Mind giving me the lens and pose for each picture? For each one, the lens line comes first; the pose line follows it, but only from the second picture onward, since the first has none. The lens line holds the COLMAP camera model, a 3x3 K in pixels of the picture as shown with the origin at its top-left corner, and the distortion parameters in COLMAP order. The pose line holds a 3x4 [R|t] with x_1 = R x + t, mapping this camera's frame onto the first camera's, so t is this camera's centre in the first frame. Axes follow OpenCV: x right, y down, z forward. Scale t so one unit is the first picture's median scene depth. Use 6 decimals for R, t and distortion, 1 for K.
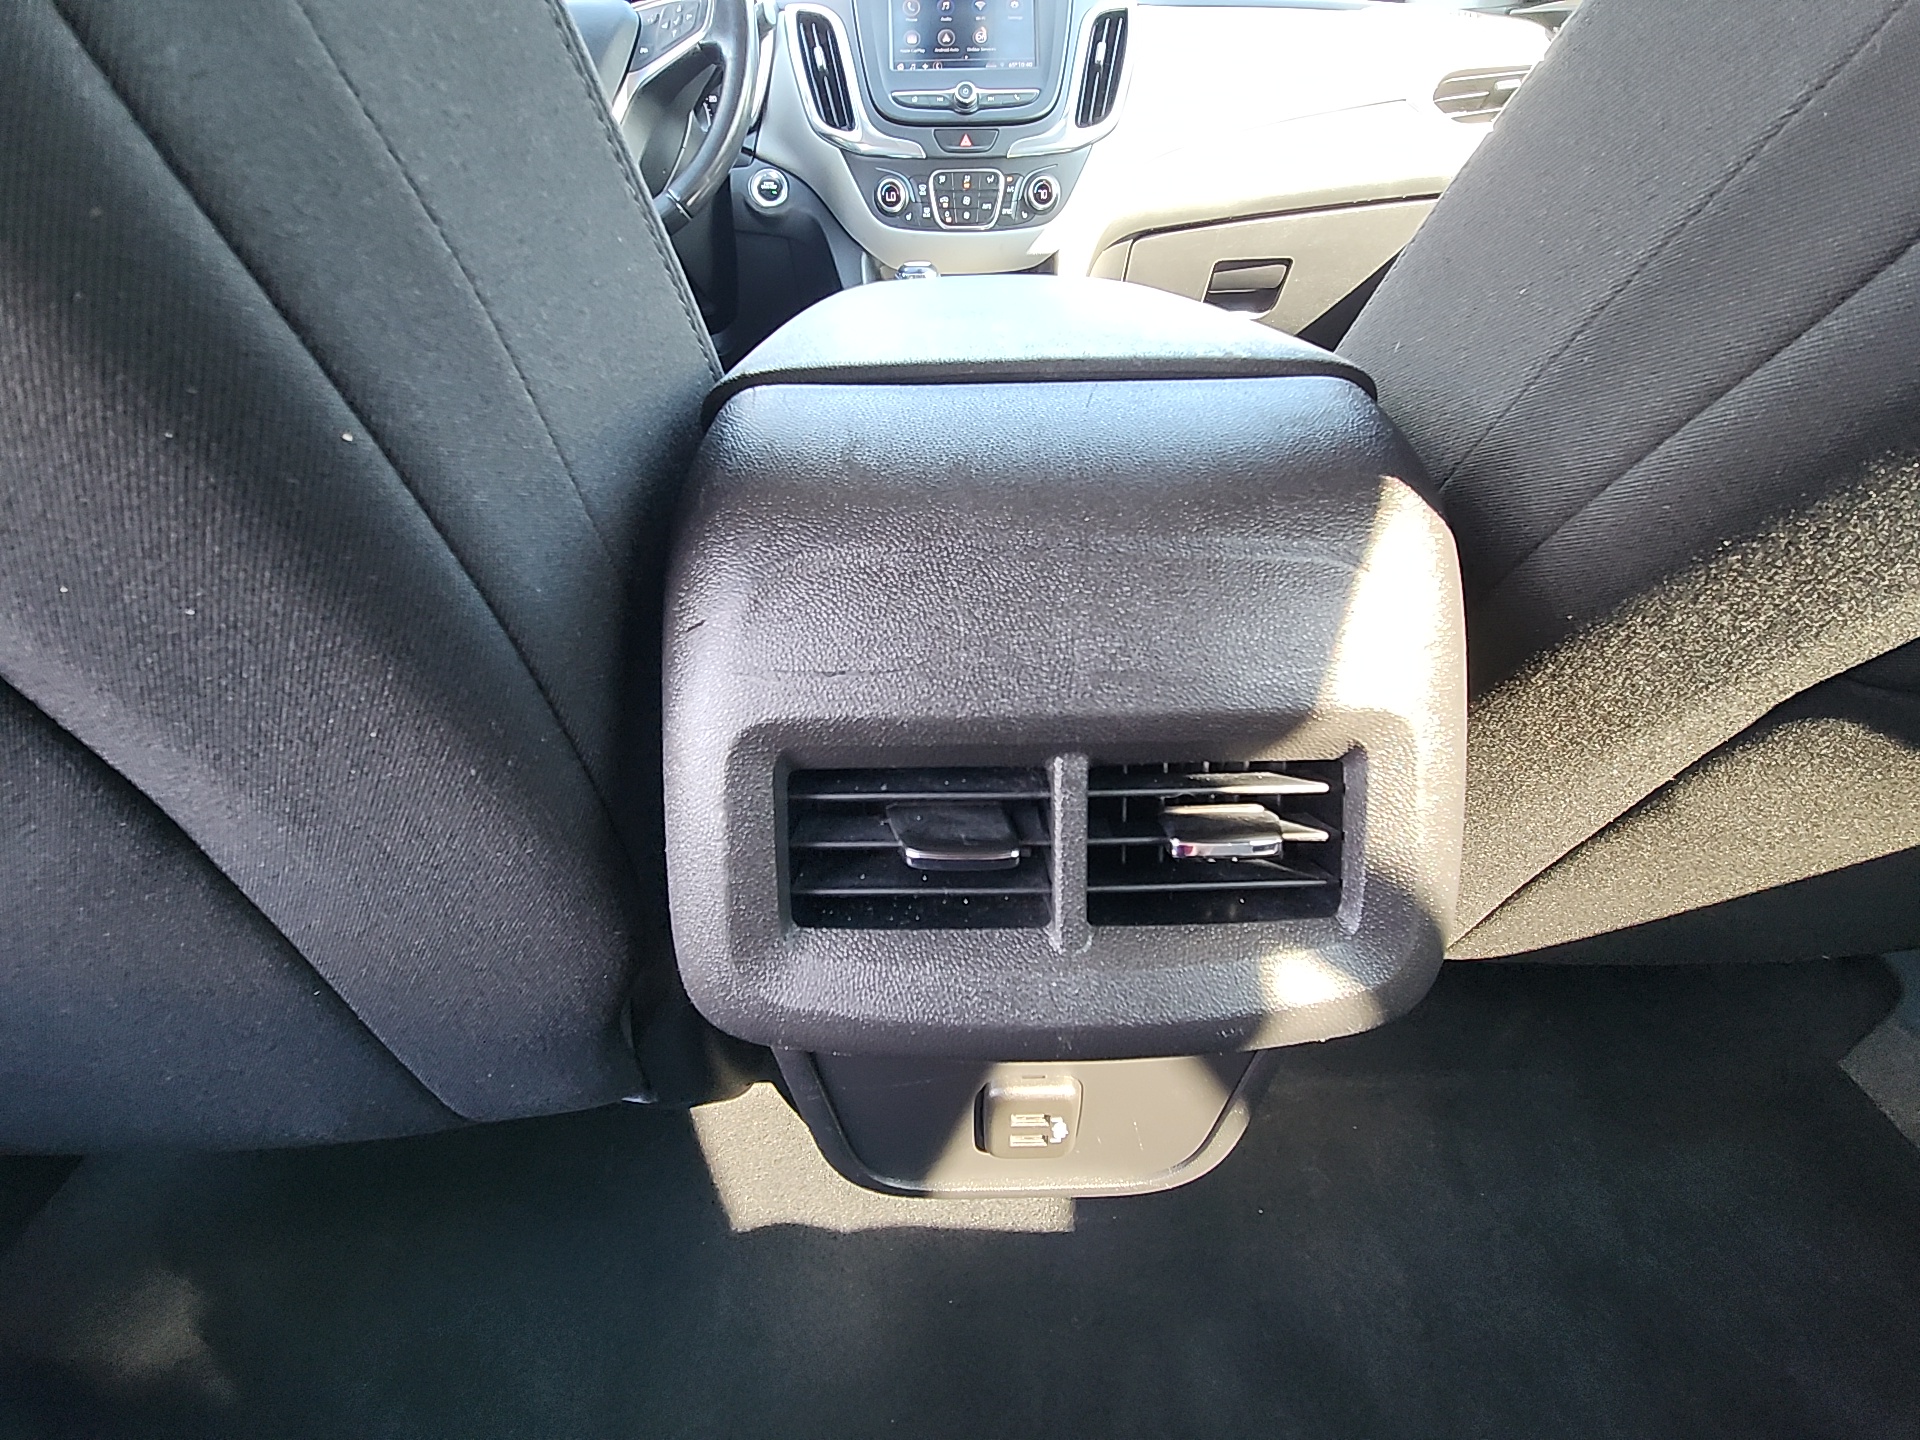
lens RADIAL K [[778.0, 0, 949.3], [0, 778.0, 713.8], [0, 0, 1]] dist [0.009282, -0.006318]
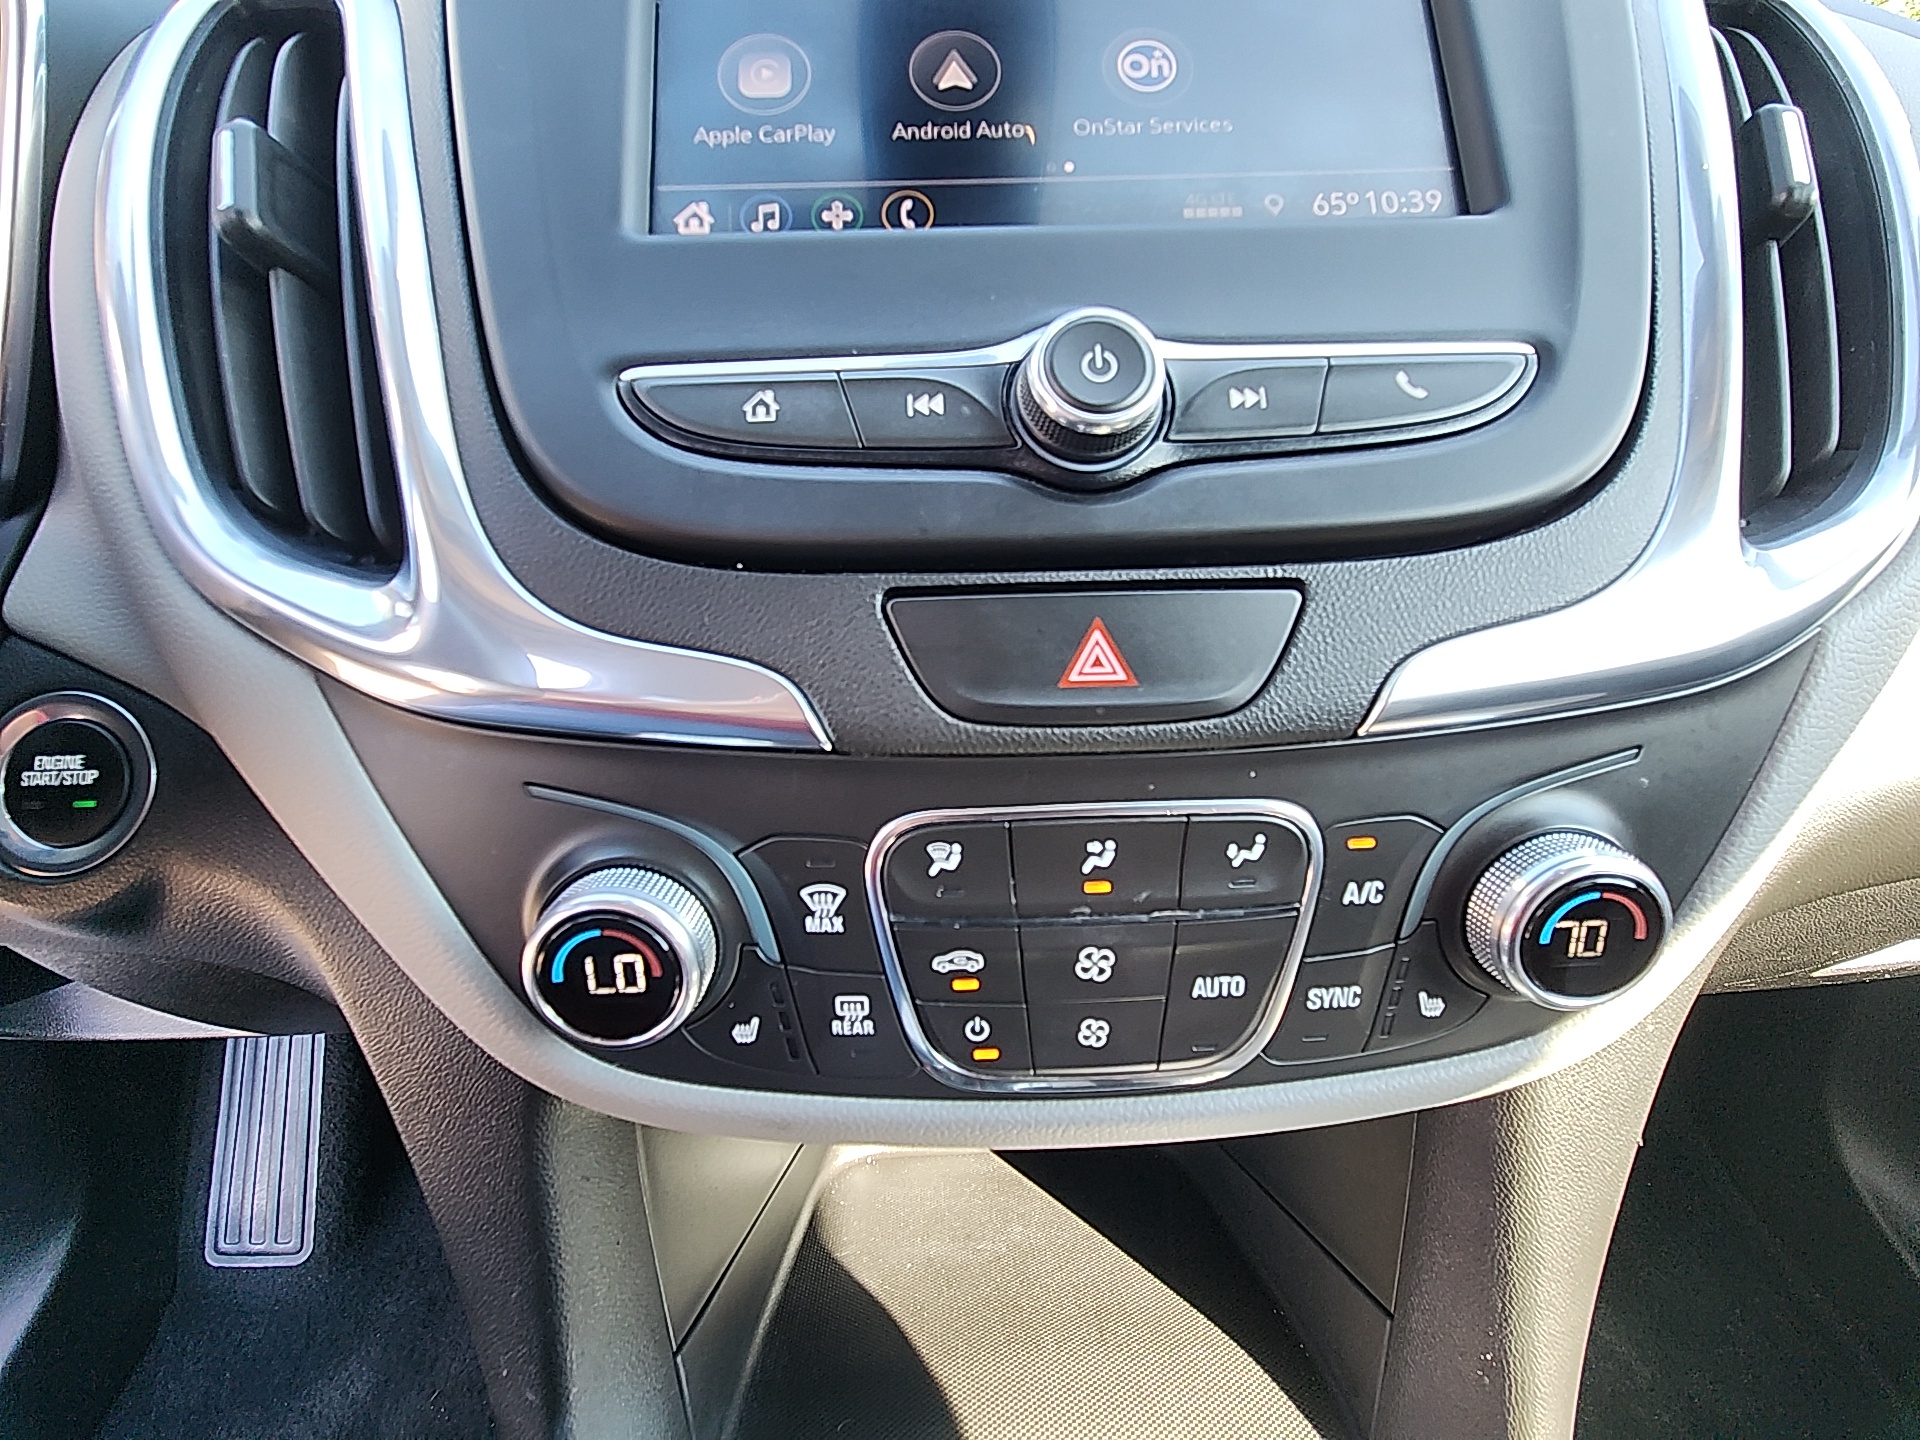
lens RADIAL K [[778.0, 0, 949.3], [0, 778.0, 713.8], [0, 0, 1]] dist [0.009282, -0.006318]
pose [[0.999767, -0.015747, 0.014749, -0.009971], [0.017529, 0.991392, -0.129752, -0.693152], [-0.012579, 0.129980, 0.991437, 0.838332]]
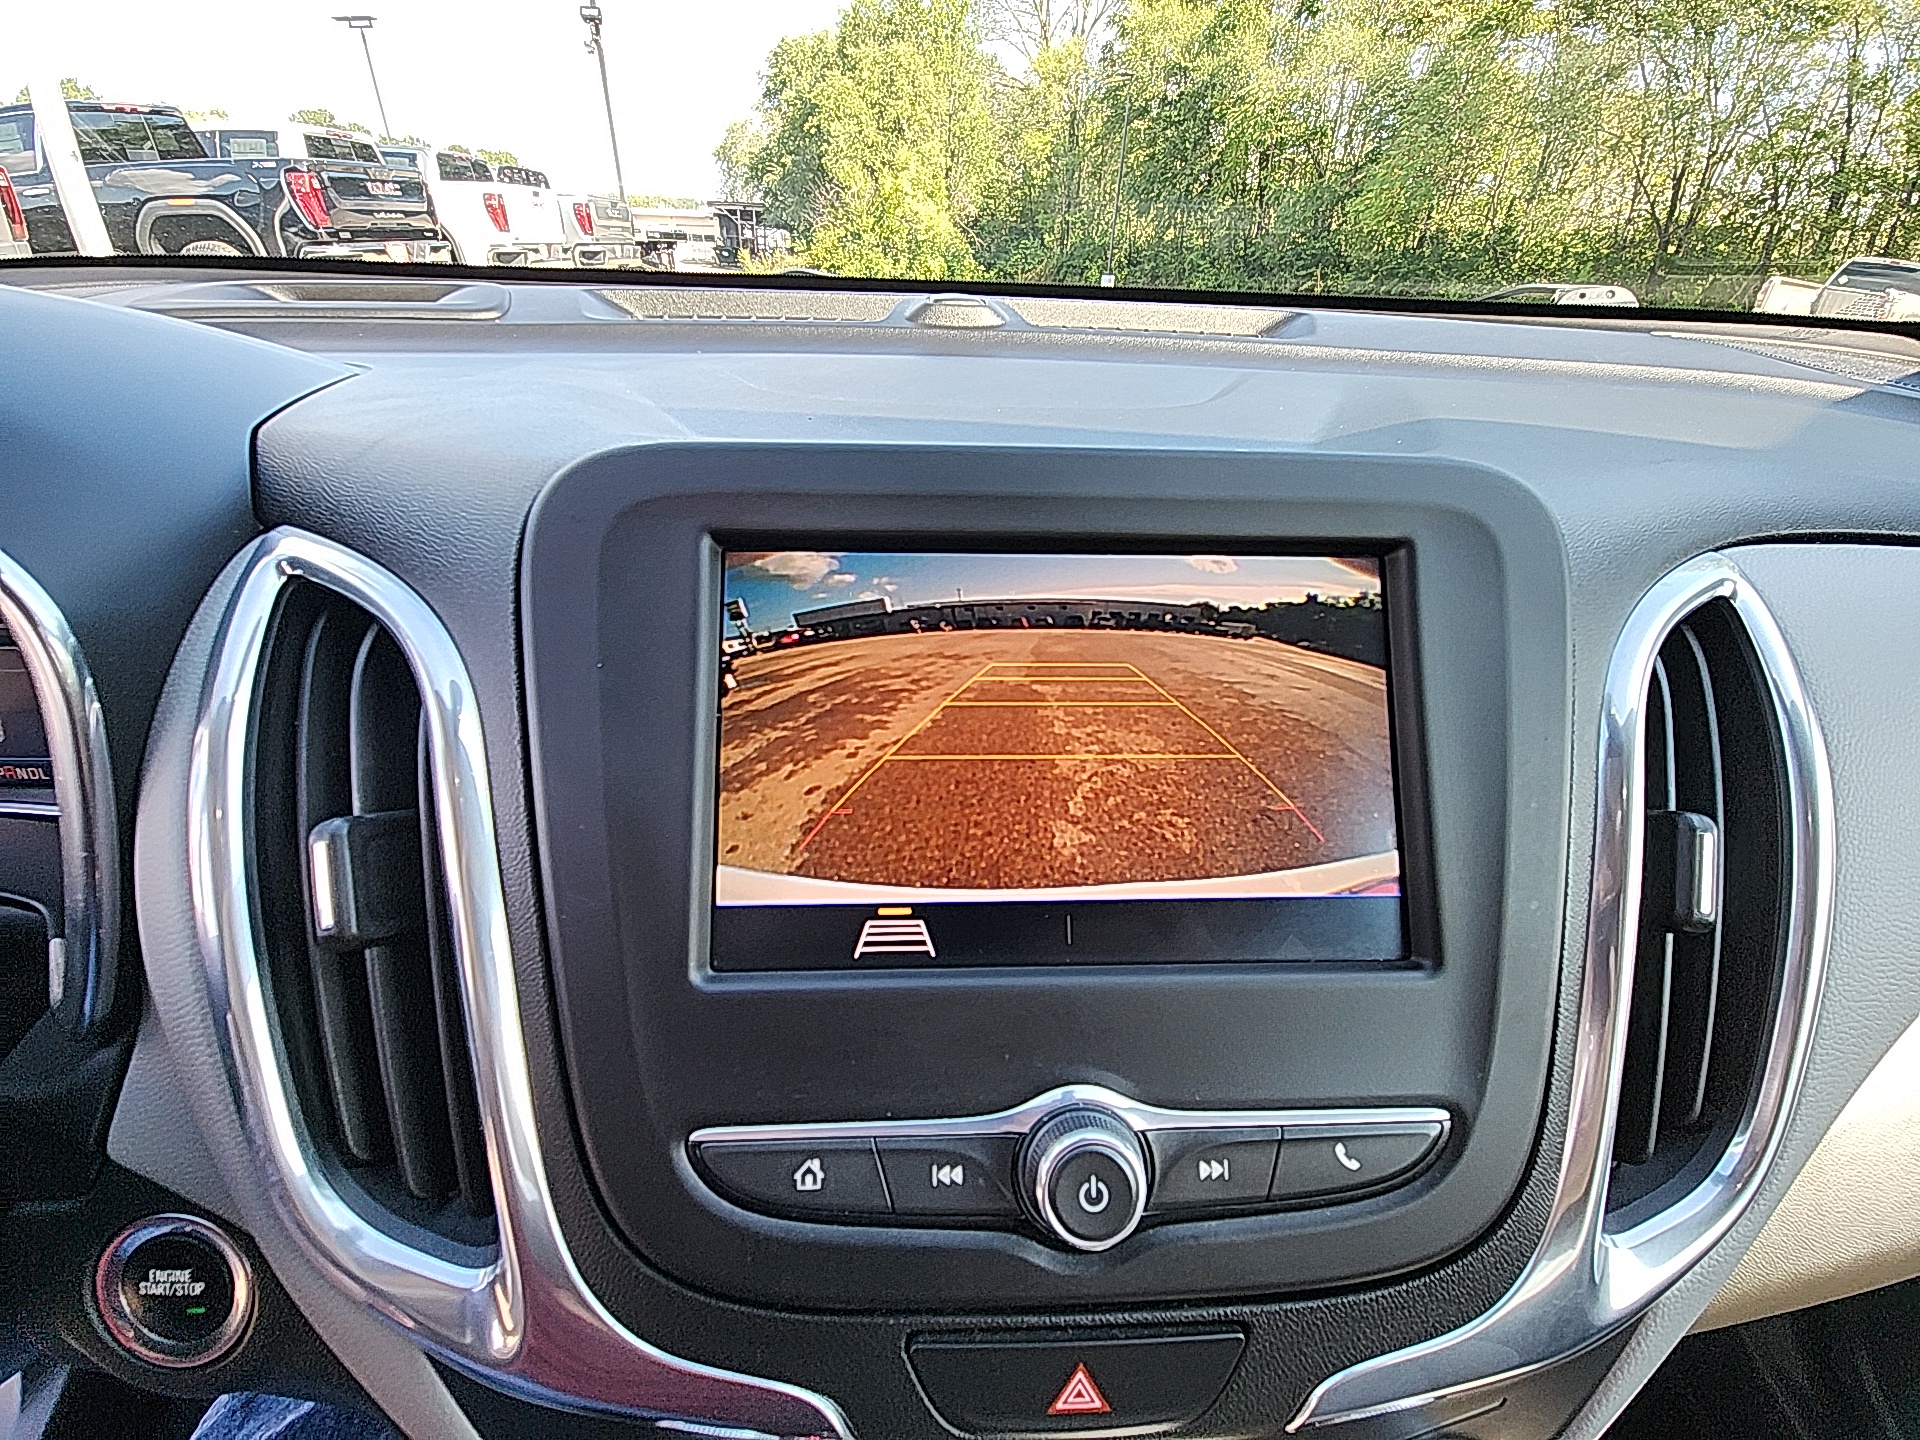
lens RADIAL K [[765.9, 0, 954.4], [0, 765.9, 713.4], [0, 0, 1]] dist [0.021722, -0.016303]
pose [[0.998421, 0.023275, 0.051129, -0.021630], [-0.019935, 0.997694, -0.064882, -0.870734], [-0.052521, 0.063760, 0.996582, 0.794870]]
